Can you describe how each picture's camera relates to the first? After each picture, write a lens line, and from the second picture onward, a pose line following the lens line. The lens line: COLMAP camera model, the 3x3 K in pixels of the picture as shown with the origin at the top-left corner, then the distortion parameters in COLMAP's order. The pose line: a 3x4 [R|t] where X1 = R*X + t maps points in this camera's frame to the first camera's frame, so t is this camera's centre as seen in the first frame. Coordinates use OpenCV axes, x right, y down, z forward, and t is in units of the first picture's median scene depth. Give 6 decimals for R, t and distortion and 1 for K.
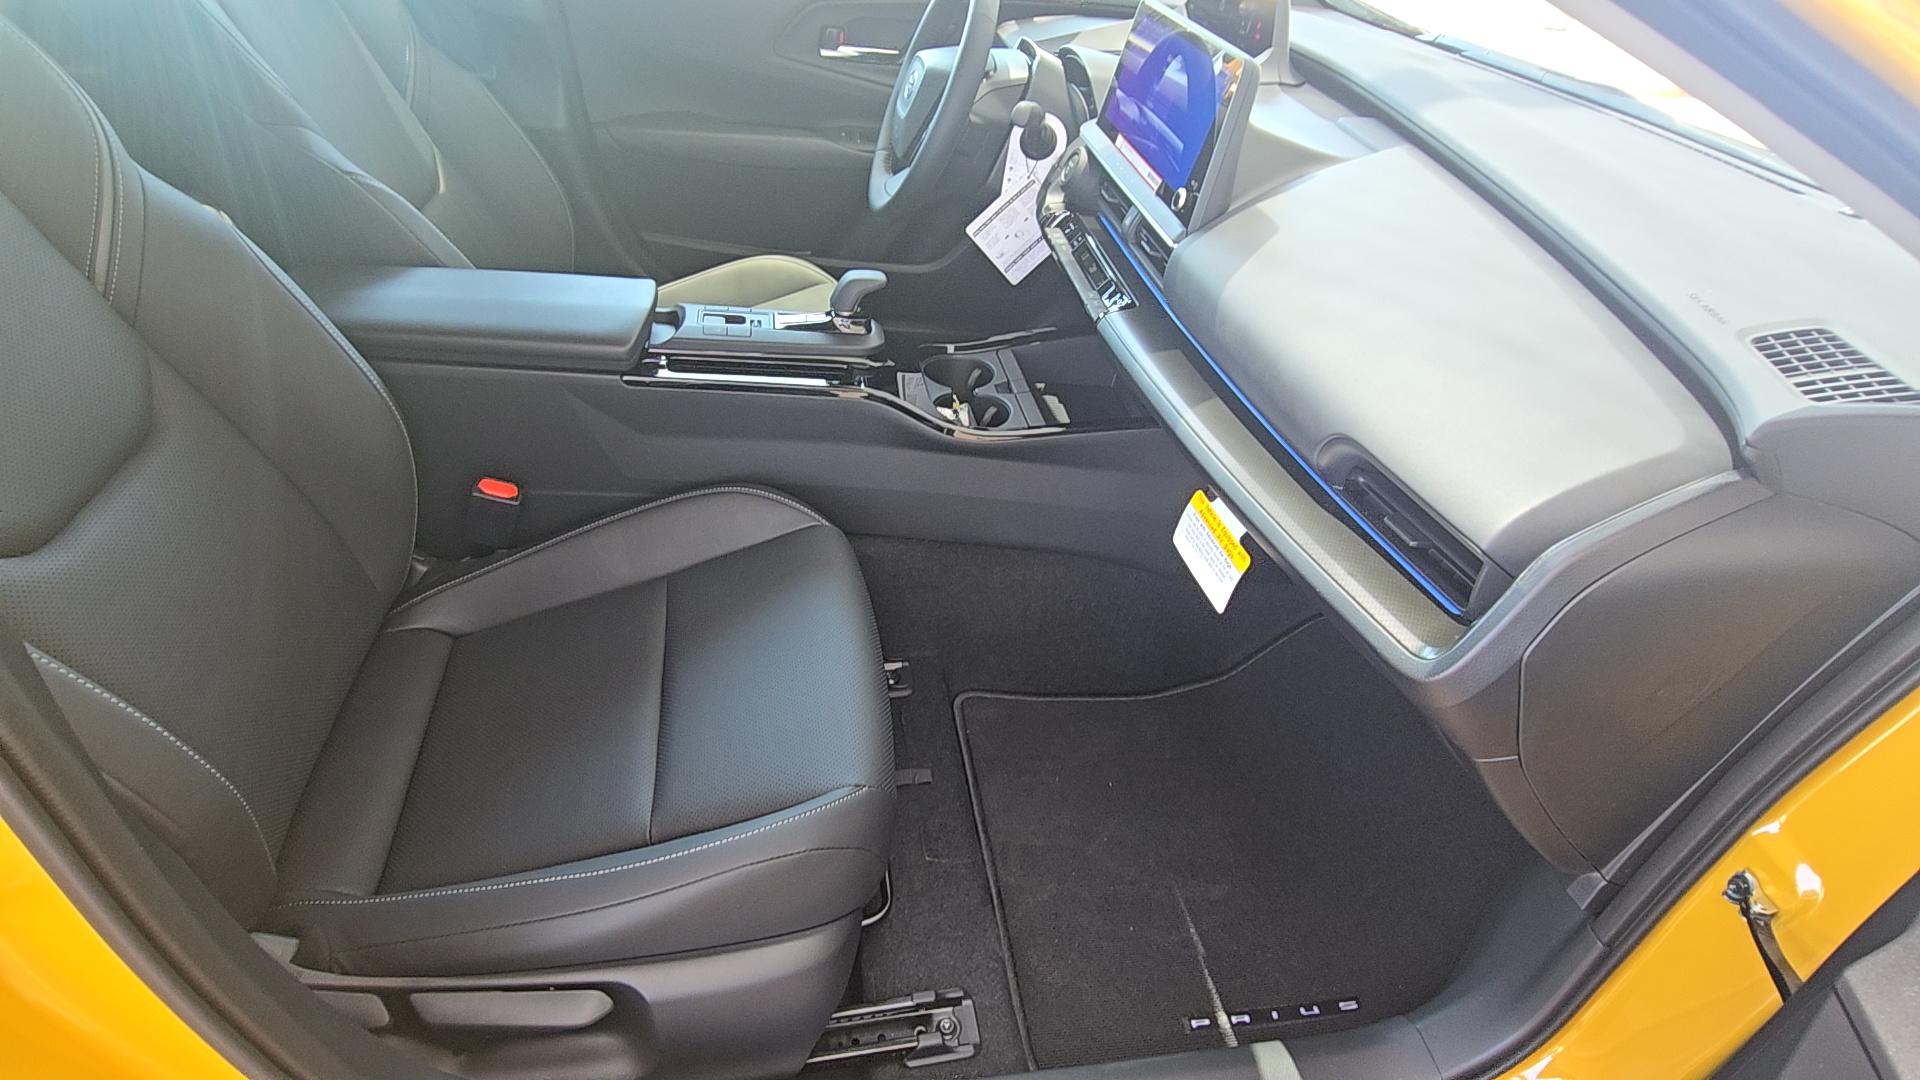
lens RADIAL K [[971.3, 0, 983.2], [0, 971.3, 544.7], [0, 0, 1]] dist [-0.001629, -0.000493]
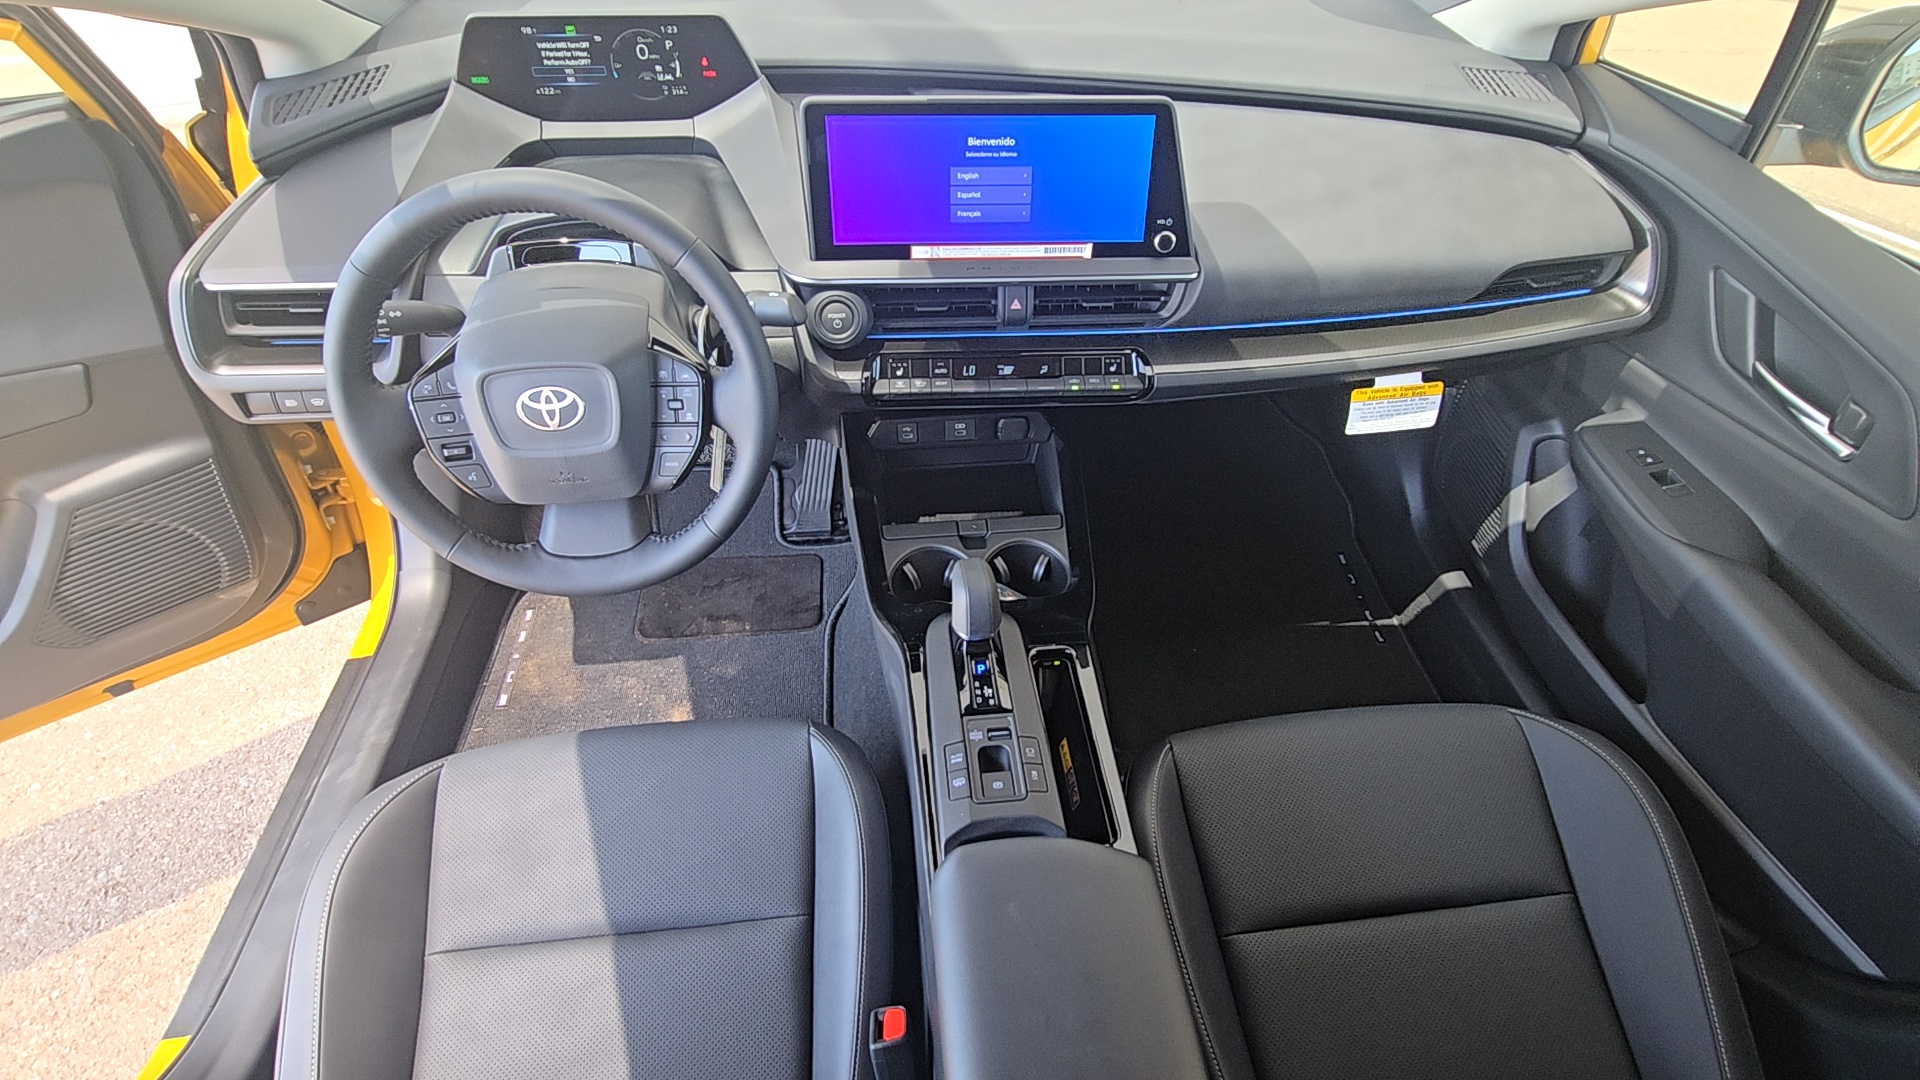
lens RADIAL K [[966.8, 0, 961.6], [0, 966.8, 545.1], [0, 0, 1]] dist [-0.003028, -0.000329]
pose [[0.086031, -0.770476, 0.631637, -0.568599], [0.588723, 0.550774, 0.591653, -0.724745], [-0.803744, 0.320959, 0.500980, 0.602700]]
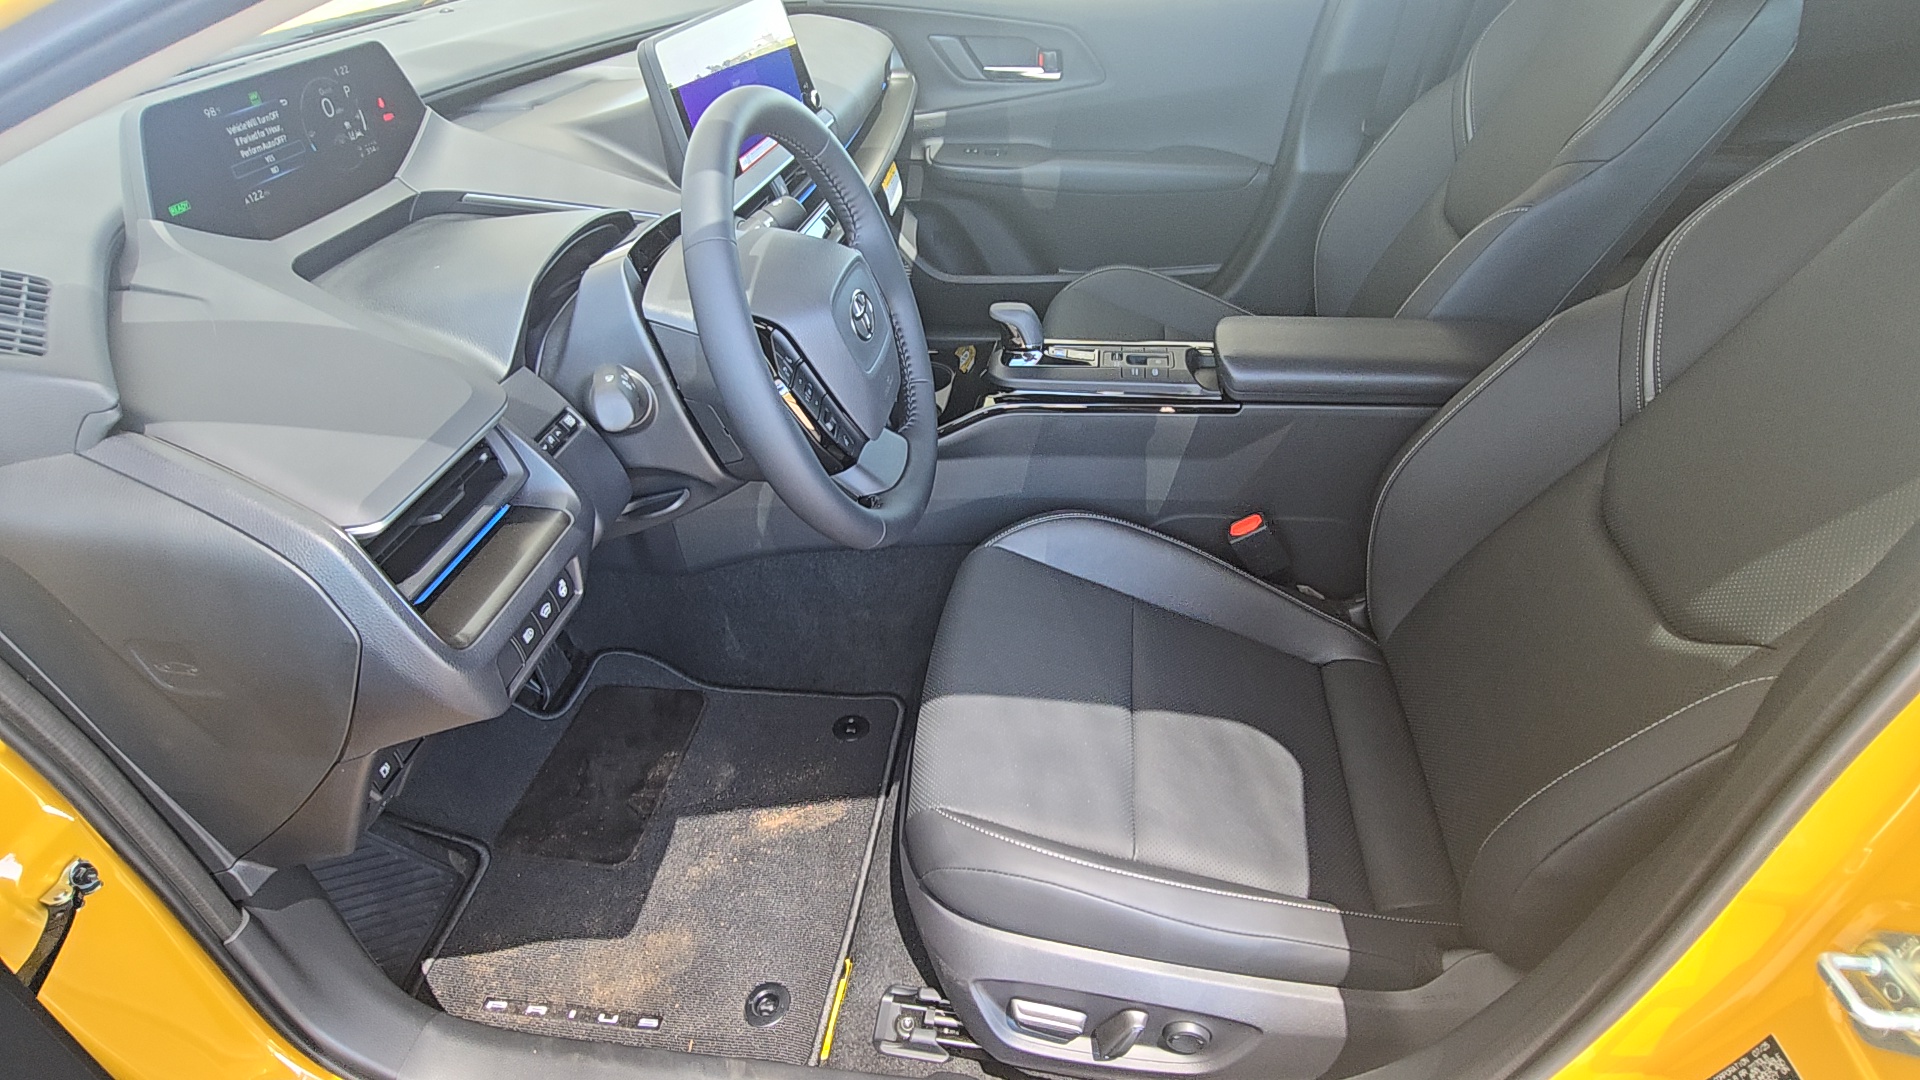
lens RADIAL K [[966.8, 0, 961.6], [0, 966.8, 545.1], [0, 0, 1]] dist [-0.003028, -0.000329]
pose [[-0.942501, -0.276443, 0.187809, -0.318522], [0.110391, 0.272907, 0.955686, -1.130891], [-0.315447, 0.921467, -0.226698, 1.422816]]
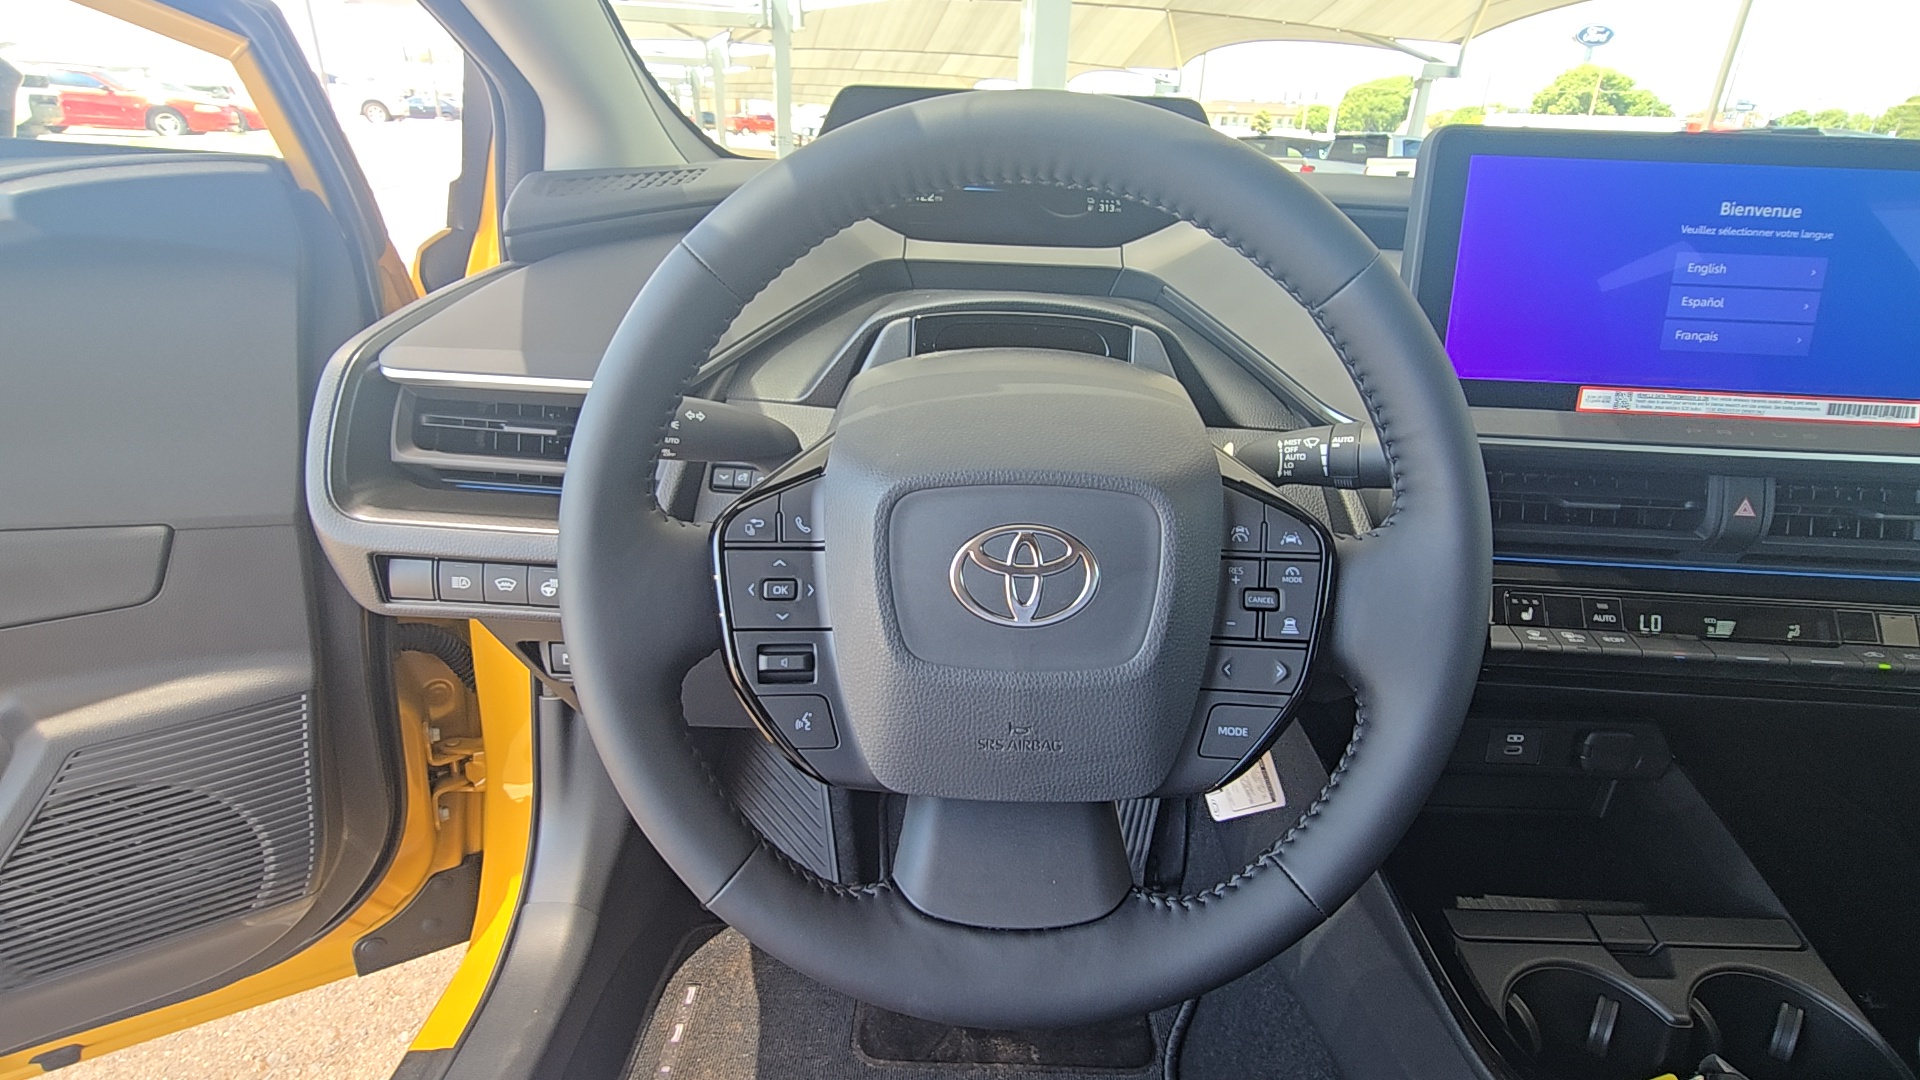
lens RADIAL K [[982.8, 0, 970.5], [0, 982.8, 542.2], [0, 0, 1]] dist [0.000600, 0.000455]
pose [[0.205488, -0.488532, 0.848004, -0.351446], [0.579469, 0.759011, 0.296847, -0.655546], [-0.788664, 0.430394, 0.439057, 1.016595]]
